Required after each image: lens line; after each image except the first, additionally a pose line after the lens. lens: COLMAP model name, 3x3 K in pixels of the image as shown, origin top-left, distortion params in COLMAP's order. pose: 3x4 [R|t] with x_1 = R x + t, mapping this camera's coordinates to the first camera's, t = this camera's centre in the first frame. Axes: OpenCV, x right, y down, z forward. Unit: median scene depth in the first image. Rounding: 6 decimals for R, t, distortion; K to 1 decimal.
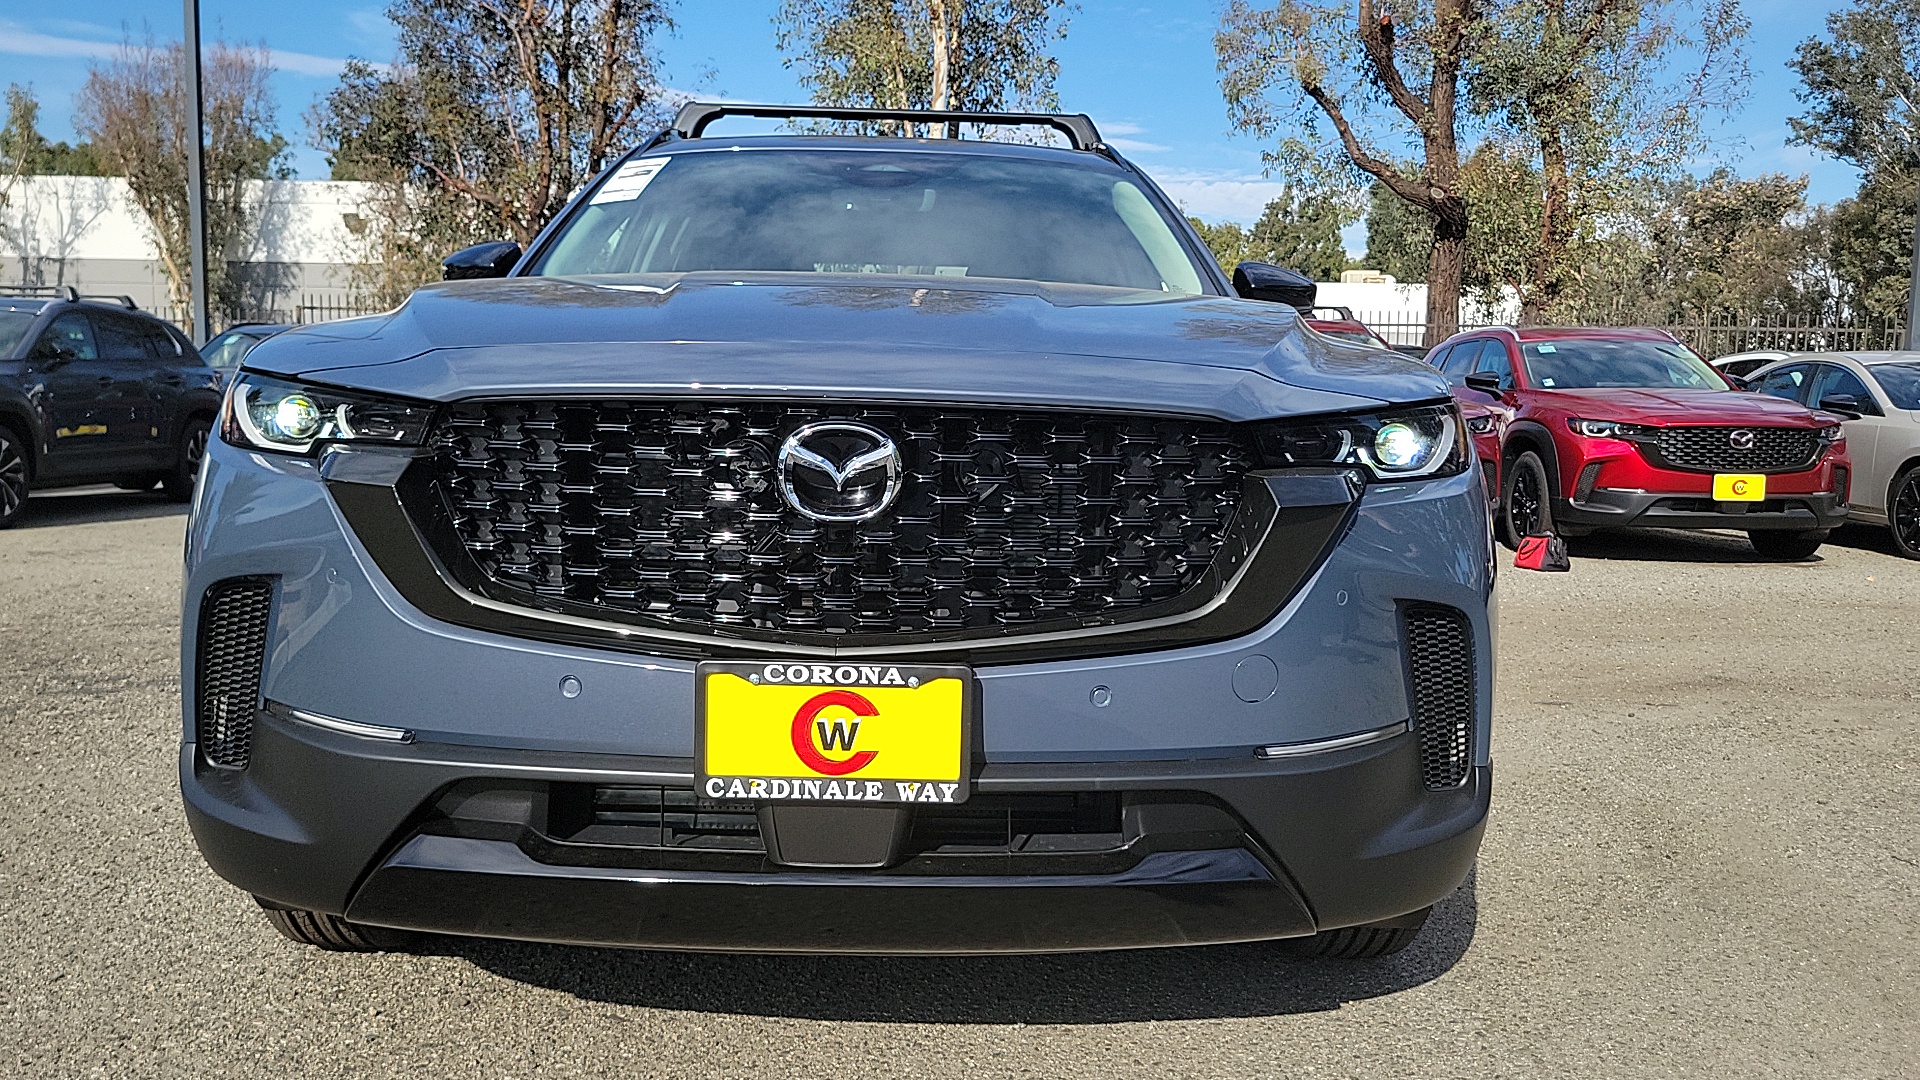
lens RADIAL K [[1567.6, 0, 954.4], [0, 1567.6, 550.0], [0, 0, 1]] dist [0.028133, -0.013337]
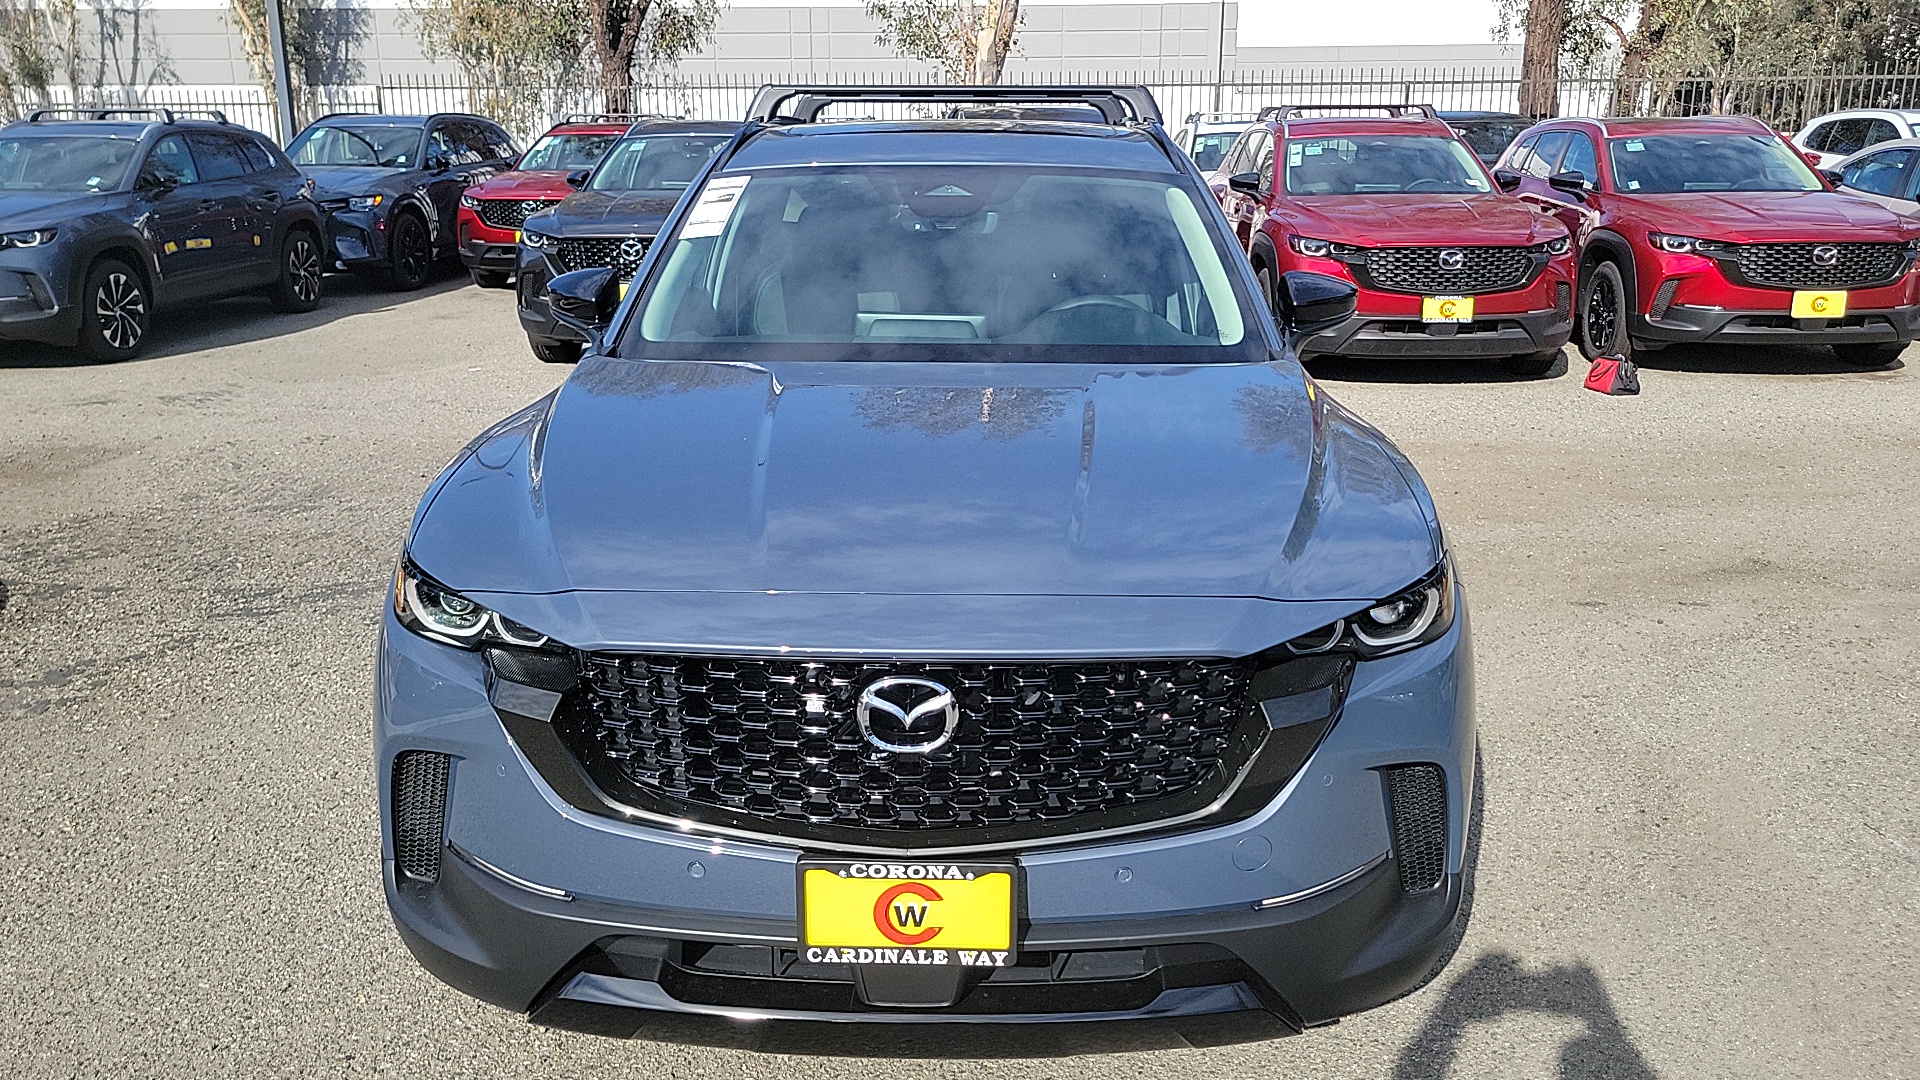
lens RADIAL K [[1573.8, 0, 961.8], [0, 1573.8, 516.5], [0, 0, 1]] dist [0.033612, -0.019114]
pose [[0.998691, -0.007598, -0.050583, 0.022825], [0.015766, 0.986483, 0.163105, -0.283093], [0.048660, -0.163689, 0.985311, -0.129668]]
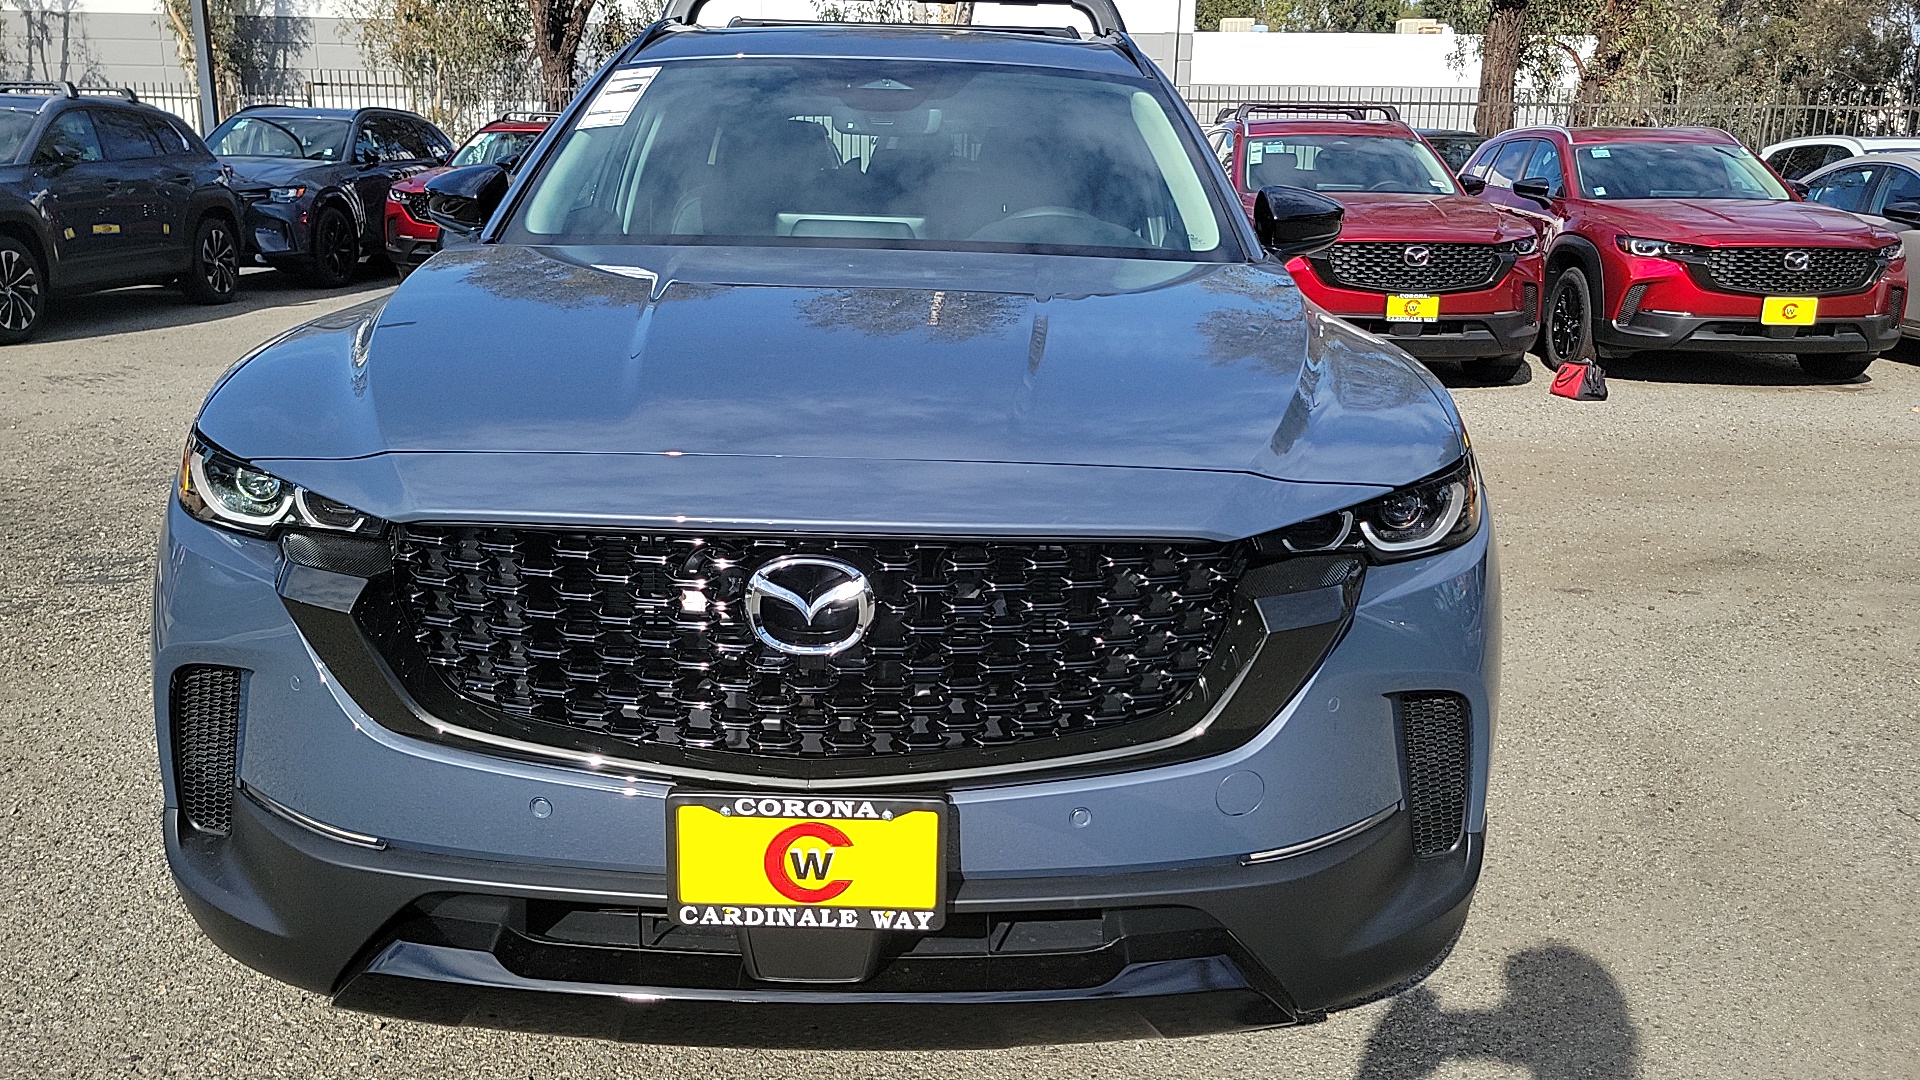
lens RADIAL K [[1563.6, 0, 963.8], [0, 1563.6, 547.8], [0, 0, 1]] dist [0.032562, -0.017304]
pose [[0.999846, 0.005512, -0.016633, 0.026025], [-0.002835, 0.987616, 0.156863, -0.165706], [0.017292, -0.156792, 0.987480, 0.042715]]
